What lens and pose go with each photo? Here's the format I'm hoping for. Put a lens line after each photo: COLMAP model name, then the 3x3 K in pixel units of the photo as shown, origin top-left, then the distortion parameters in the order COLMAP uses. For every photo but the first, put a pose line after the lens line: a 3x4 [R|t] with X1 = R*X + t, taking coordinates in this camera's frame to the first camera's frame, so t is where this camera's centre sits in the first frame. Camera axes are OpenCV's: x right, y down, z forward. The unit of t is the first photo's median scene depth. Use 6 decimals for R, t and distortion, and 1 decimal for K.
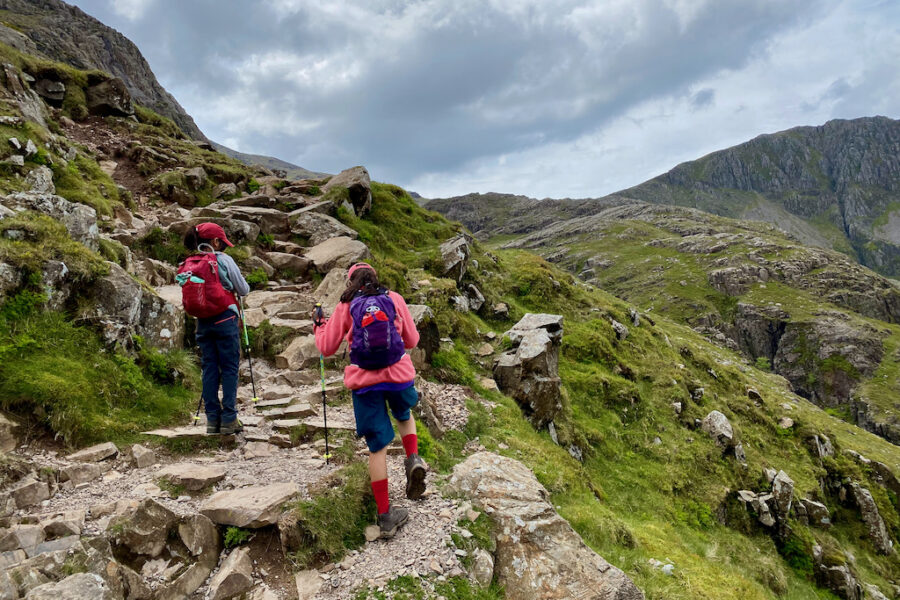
lens RADIAL K [[663.0, 0, 449.4], [0, 663.0, 300.0], [0, 0, 1]] dist [0.002104, -0.008533]
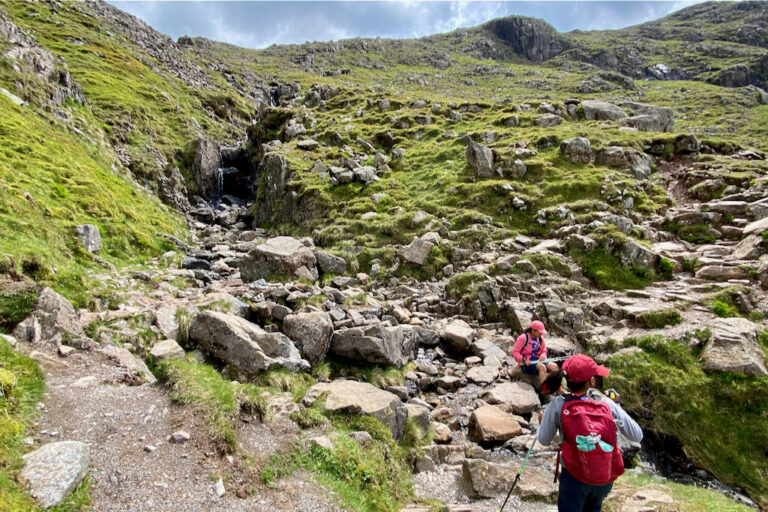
lens RADIAL K [[374.7, 0, 383.5], [0, 374.7, 255.3], [0, 0, 1]] dist [0.000396, 0.000040]
pose [[0.265353, 0.072825, -0.961397, 0.713409], [0.022732, 0.996394, 0.081750, -0.113934], [0.963883, -0.043548, 0.262741, -0.489011]]
